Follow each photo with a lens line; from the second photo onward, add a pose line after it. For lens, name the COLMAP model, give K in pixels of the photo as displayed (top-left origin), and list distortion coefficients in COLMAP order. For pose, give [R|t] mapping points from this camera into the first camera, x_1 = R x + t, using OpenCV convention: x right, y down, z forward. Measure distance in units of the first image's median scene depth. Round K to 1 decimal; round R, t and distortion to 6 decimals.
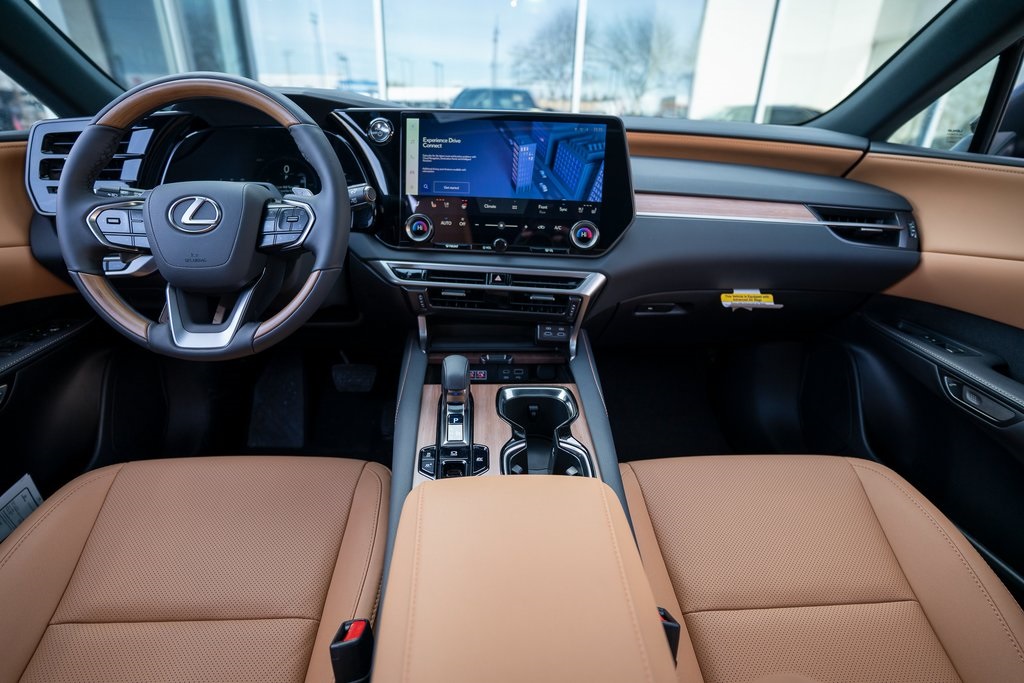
lens RADIAL K [[492.9, 0, 504.6], [0, 492.9, 336.4], [0, 0, 1]] dist [-0.045574, 0.010700]
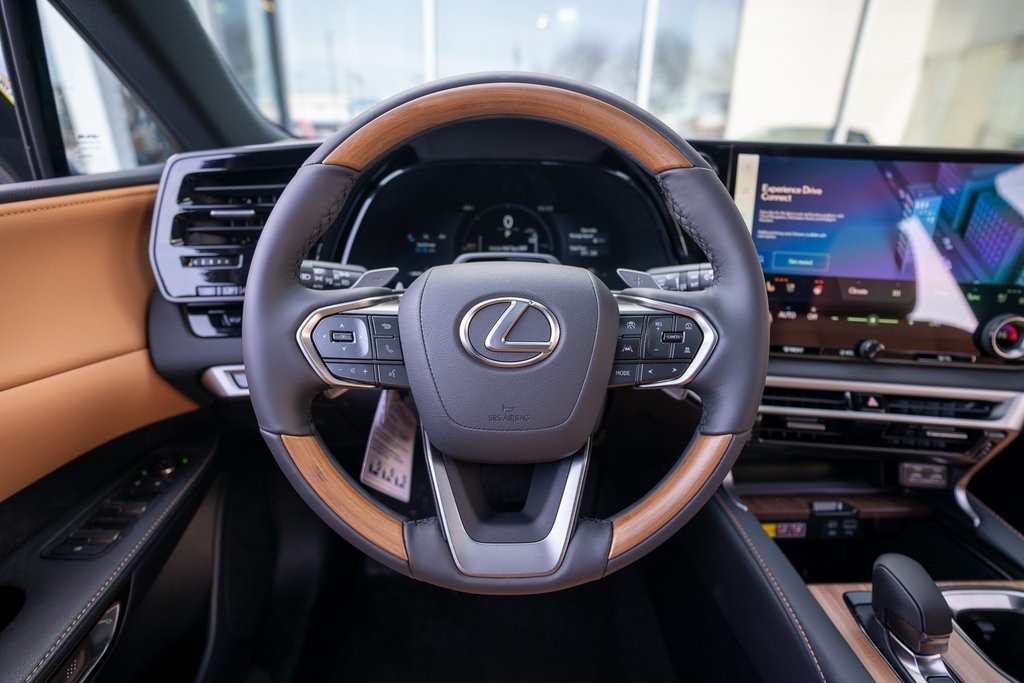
lens RADIAL K [[515.7, 0, 518.6], [0, 515.7, 346.8], [0, 0, 1]] dist [-0.027247, 0.010644]
pose [[0.999924, 0.007718, -0.009642, -0.480808], [-0.008029, 0.999436, -0.032621, -0.166793], [0.009384, 0.032696, 0.999421, 0.324473]]
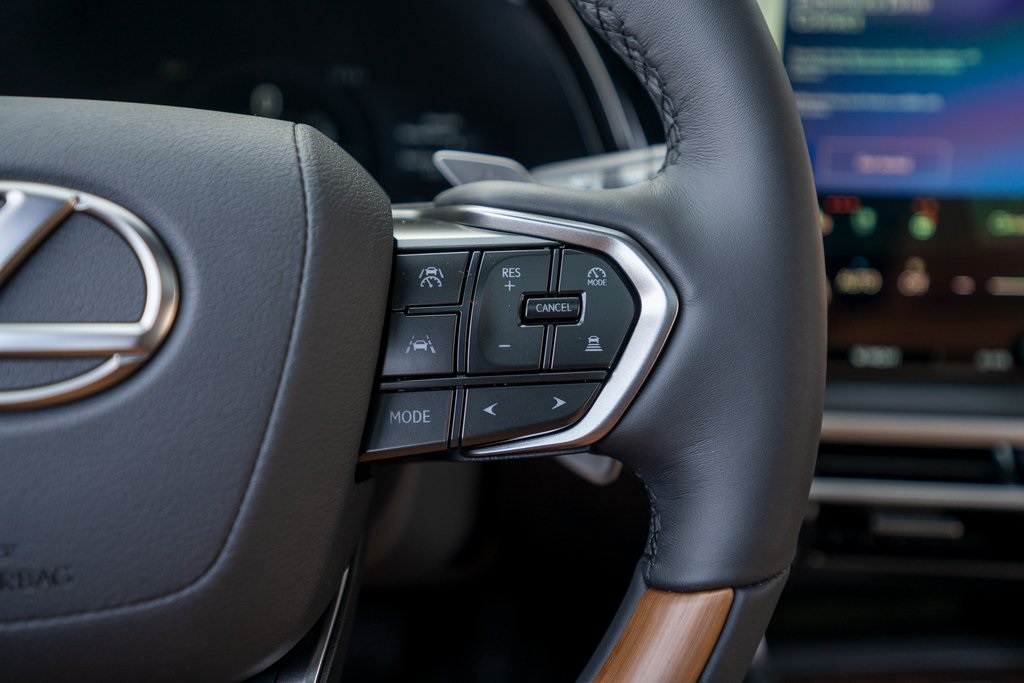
lens RADIAL K [[775.4, 0, 515.4], [0, 775.4, 344.7], [0, 0, 1]] dist [0.045527, 0.014935]
pose [[0.997301, -0.018226, 0.071117, -0.371907], [0.024277, 0.996070, -0.085178, -0.159715], [-0.069285, 0.086674, 0.993825, 0.556957]]
